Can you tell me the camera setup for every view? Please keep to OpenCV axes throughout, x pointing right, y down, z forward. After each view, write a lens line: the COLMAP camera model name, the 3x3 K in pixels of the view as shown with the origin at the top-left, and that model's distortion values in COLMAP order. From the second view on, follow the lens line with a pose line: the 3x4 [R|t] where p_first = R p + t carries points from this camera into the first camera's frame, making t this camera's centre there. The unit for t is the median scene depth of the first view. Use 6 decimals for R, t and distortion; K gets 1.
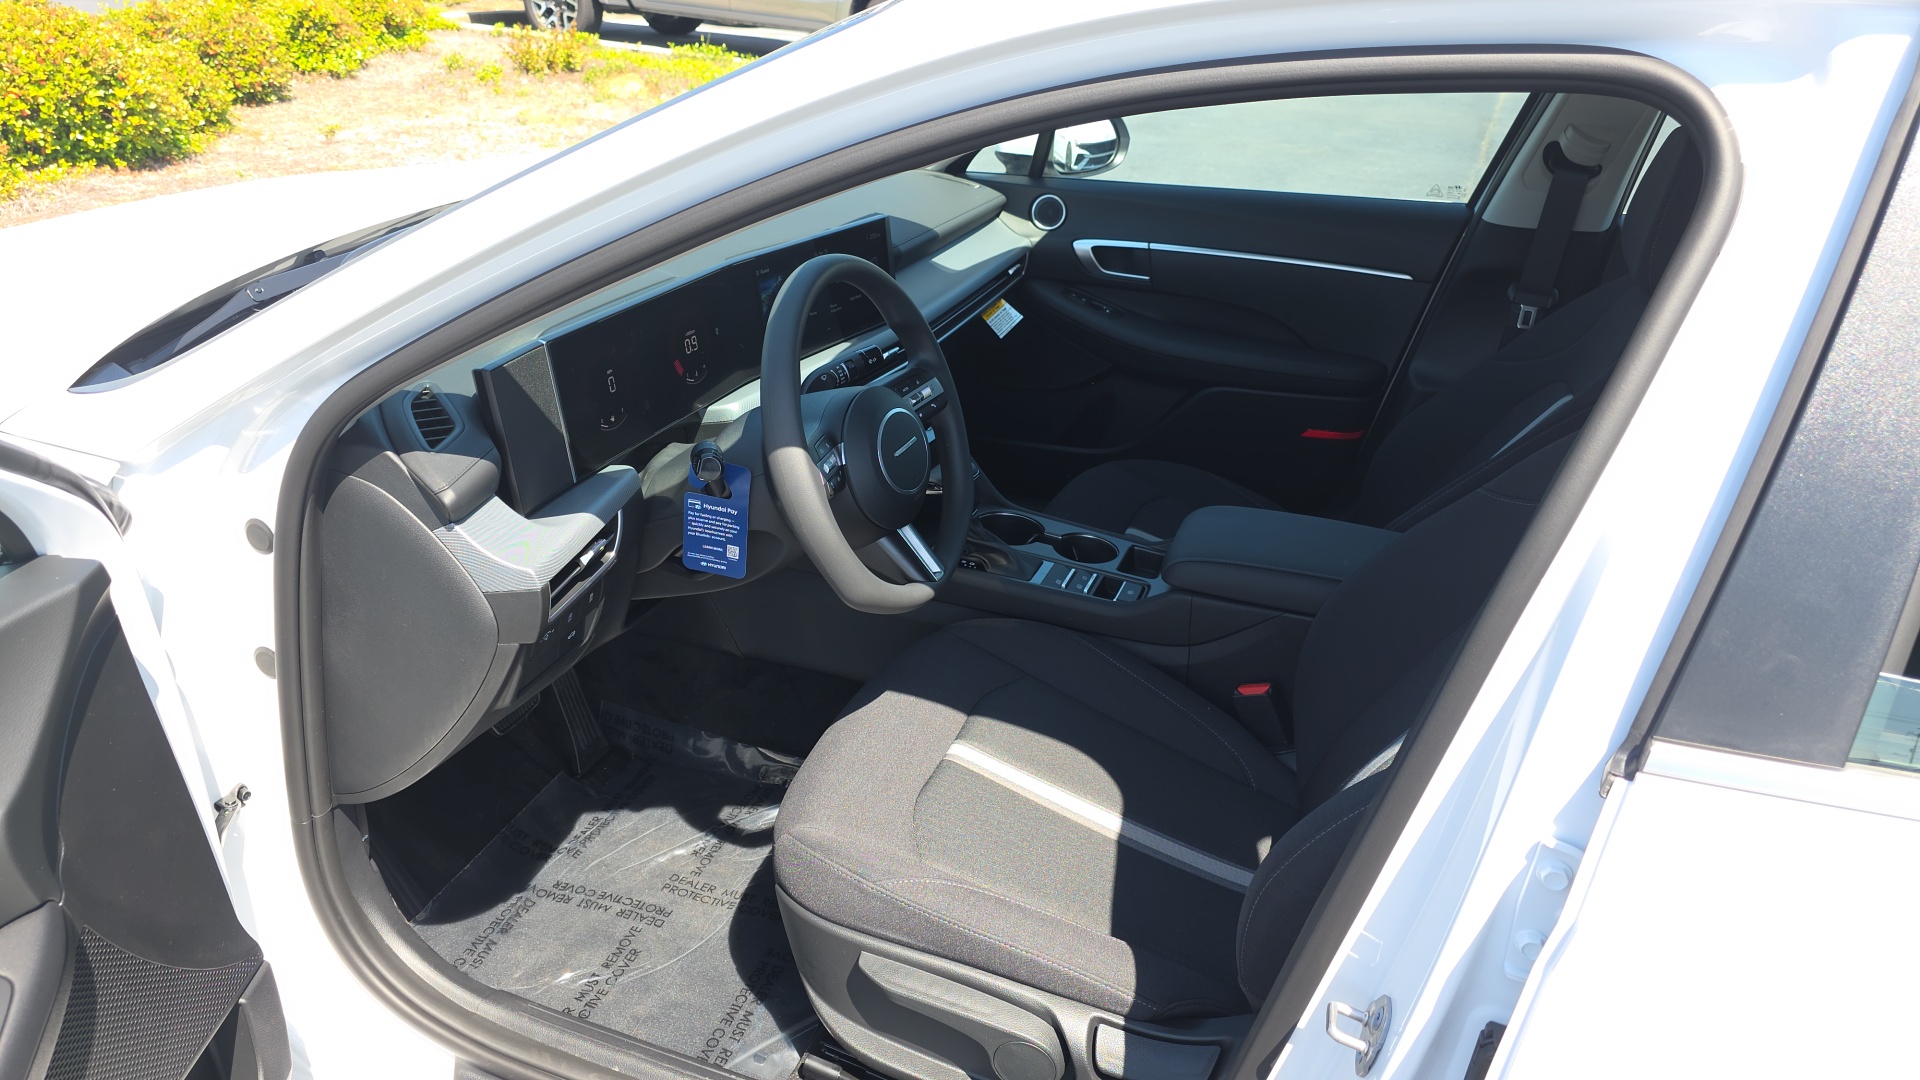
lens RADIAL K [[1305.9, 0, 960.0], [0, 1305.9, 540.0], [0, 0, 1]] dist [0.078364, -0.074586]
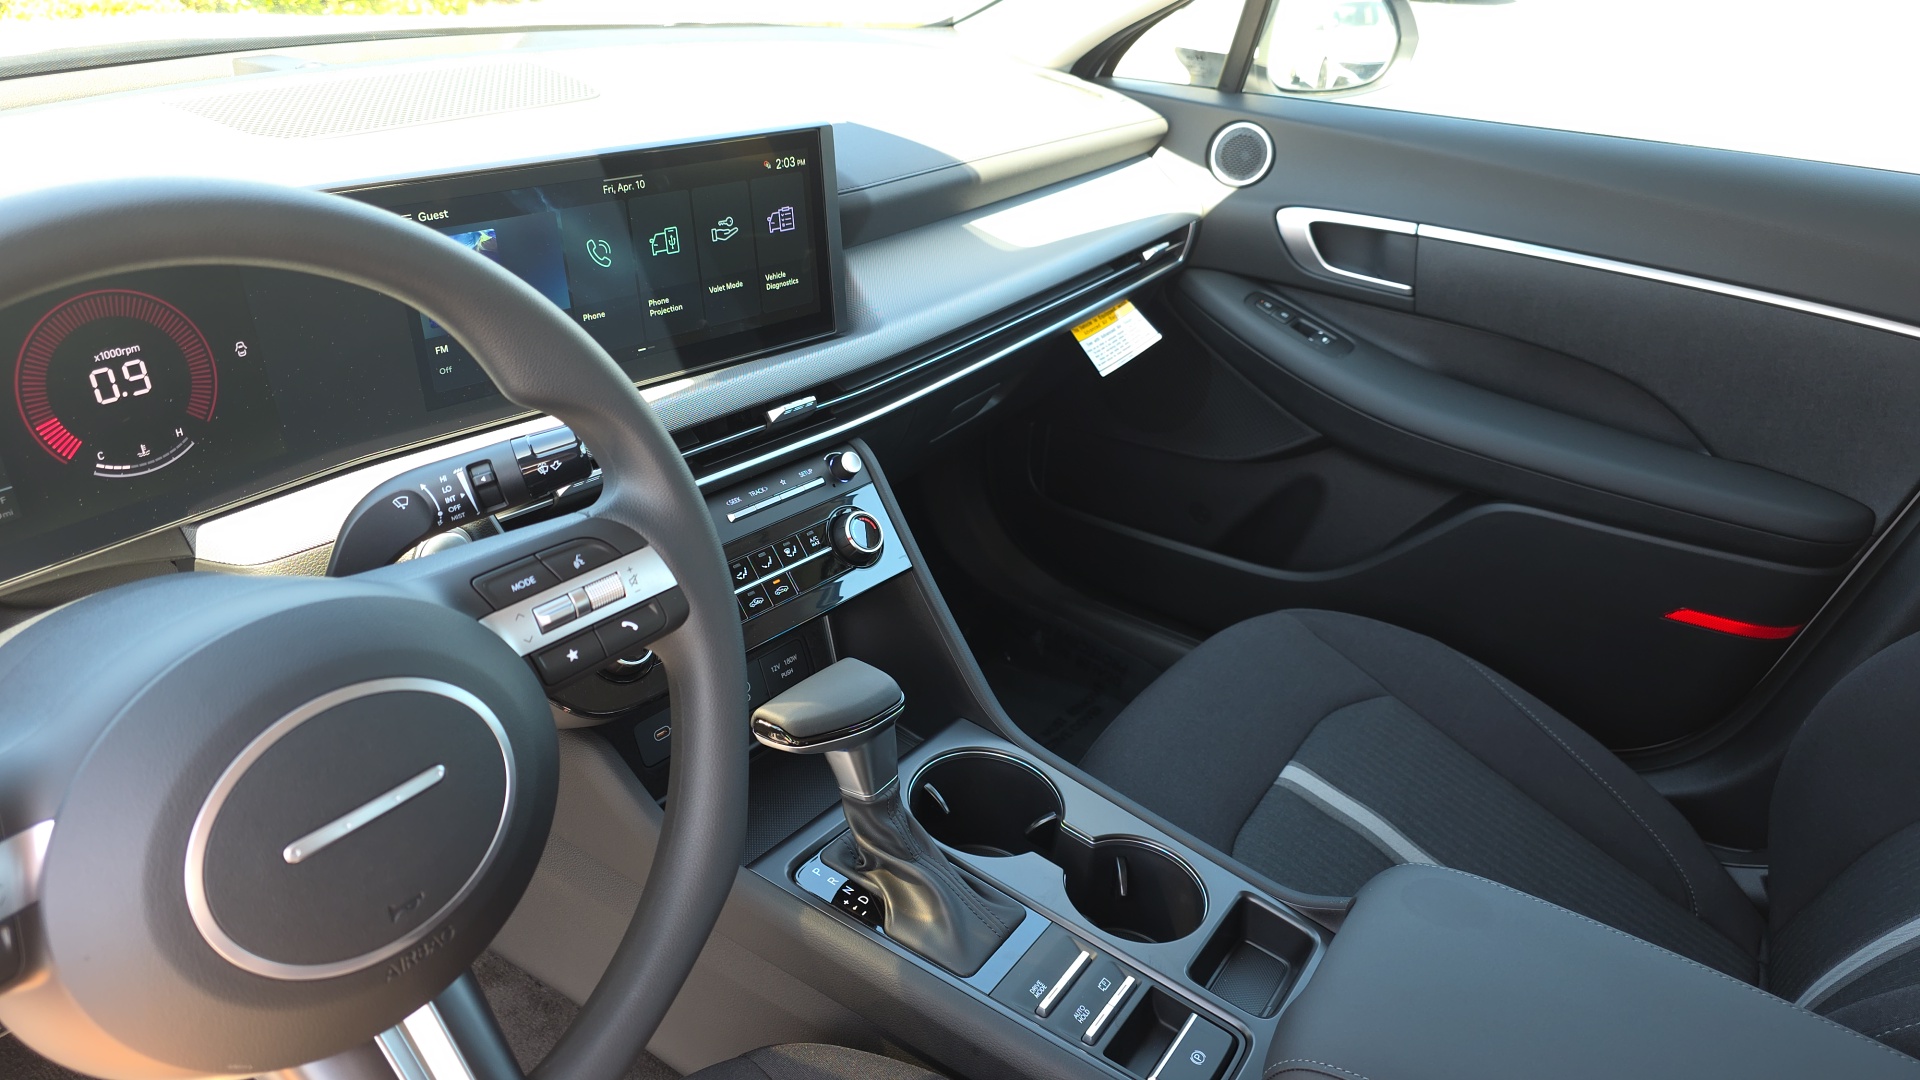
lens RADIAL K [[1291.1, 0, 949.1], [0, 1291.1, 544.7], [0, 0, 1]] dist [0.044589, -0.049326]
pose [[0.968135, 0.136691, -0.209833, 0.086156], [-0.127732, 0.990241, 0.055737, -0.098693], [0.215405, -0.027159, 0.976147, 0.423616]]
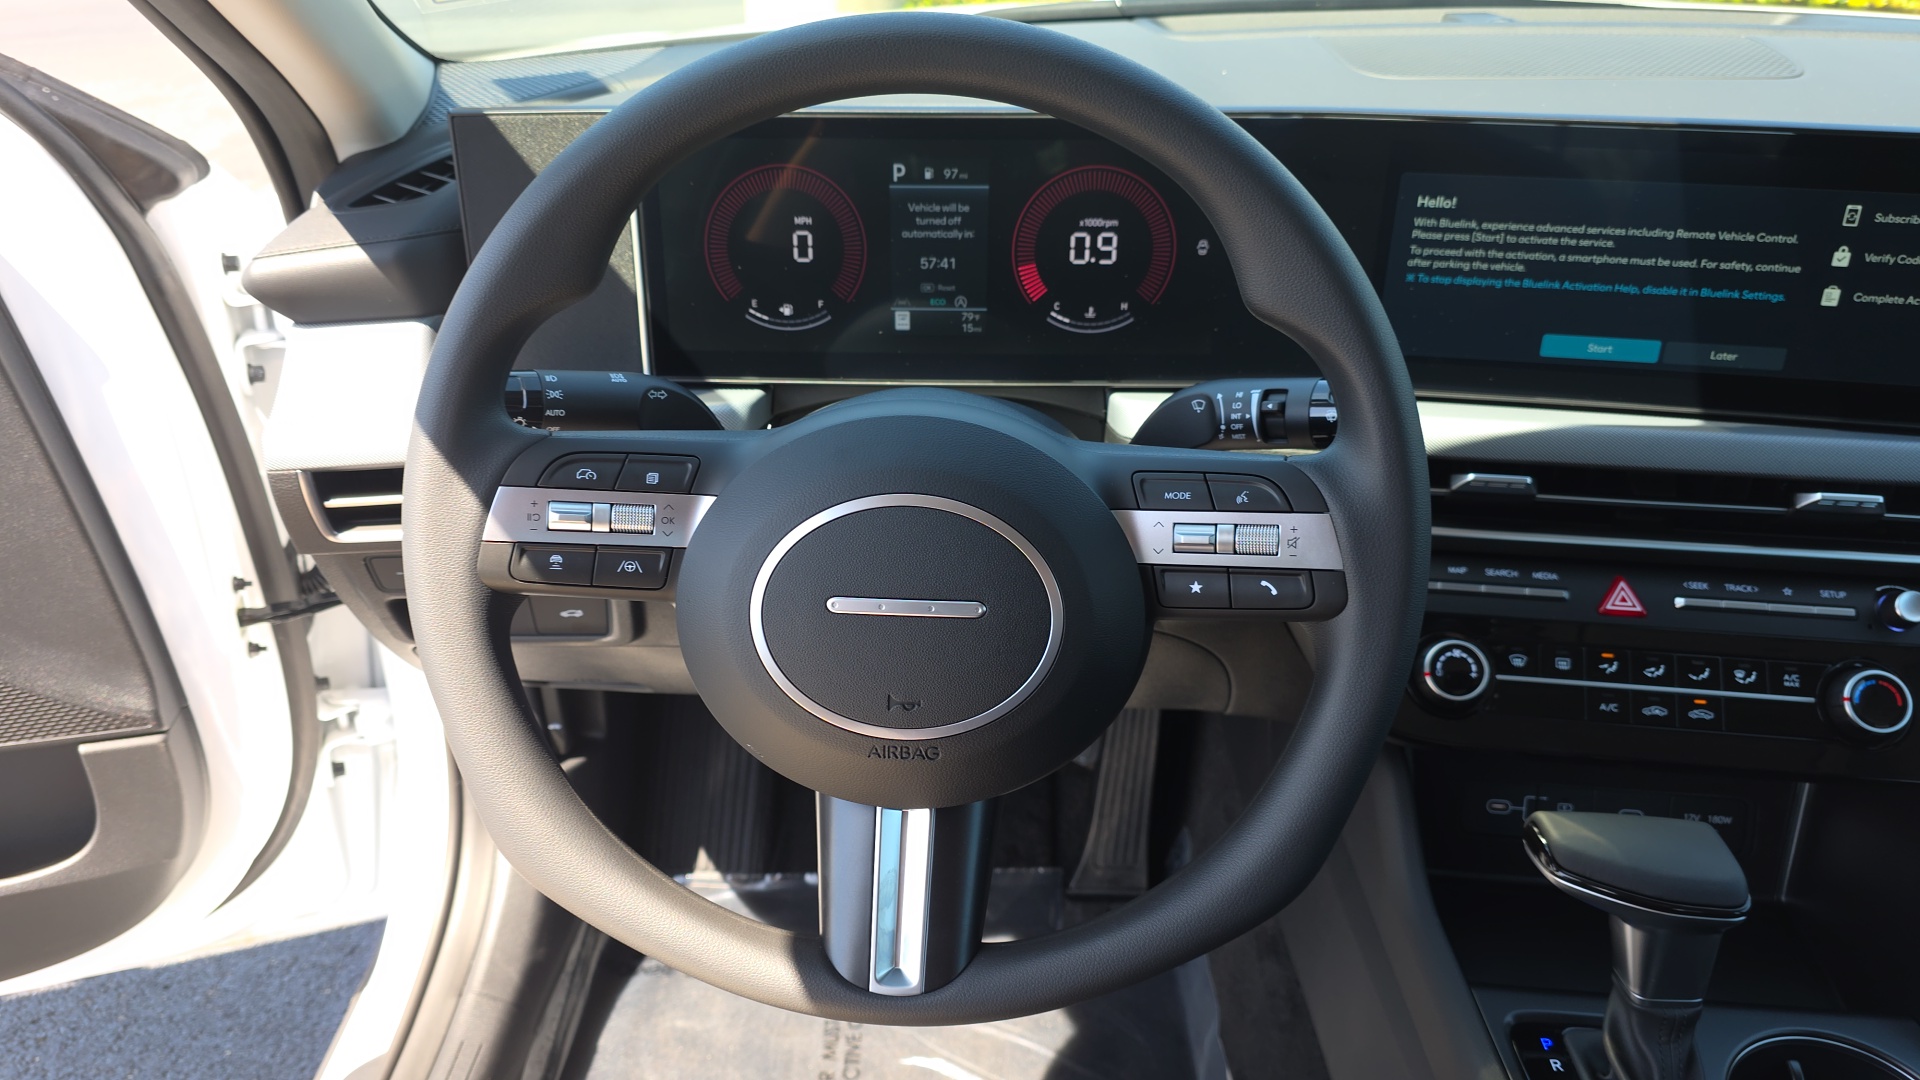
lens RADIAL K [[1317.1, 0, 942.7], [0, 1317.1, 562.7], [0, 0, 1]] dist [0.066828, -0.069912]
pose [[0.319583, 0.434276, -0.842183, 0.141948], [-0.394868, 0.868979, 0.298253, -0.109336], [0.861363, 0.237235, 0.449192, 0.493124]]
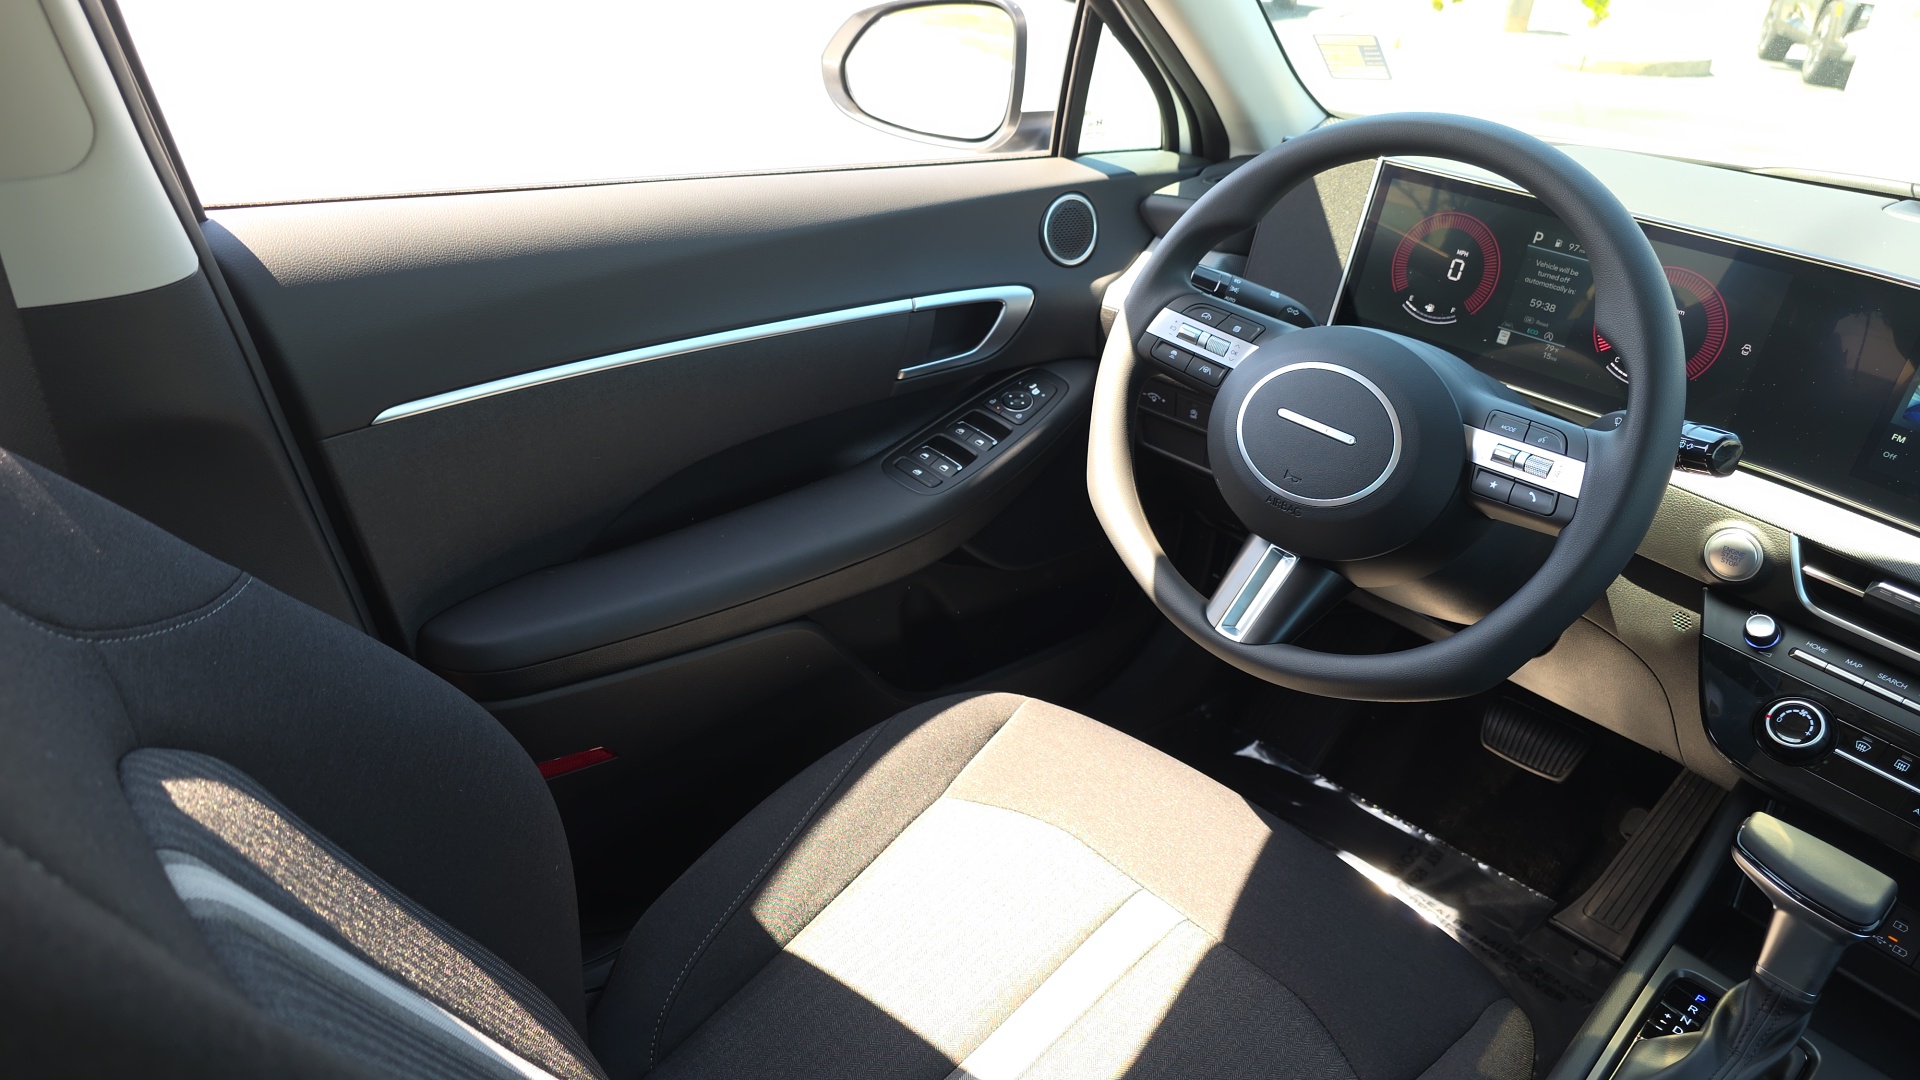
lens RADIAL K [[1332.5, 0, 914.8], [0, 1332.5, 538.1], [0, 0, 1]] dist [0.053539, -0.049093]
pose [[-0.440559, 0.339877, -0.830898, 0.332192], [-0.481611, 0.691610, 0.538262, -0.162542], [0.757600, 0.637306, -0.141007, 0.567482]]
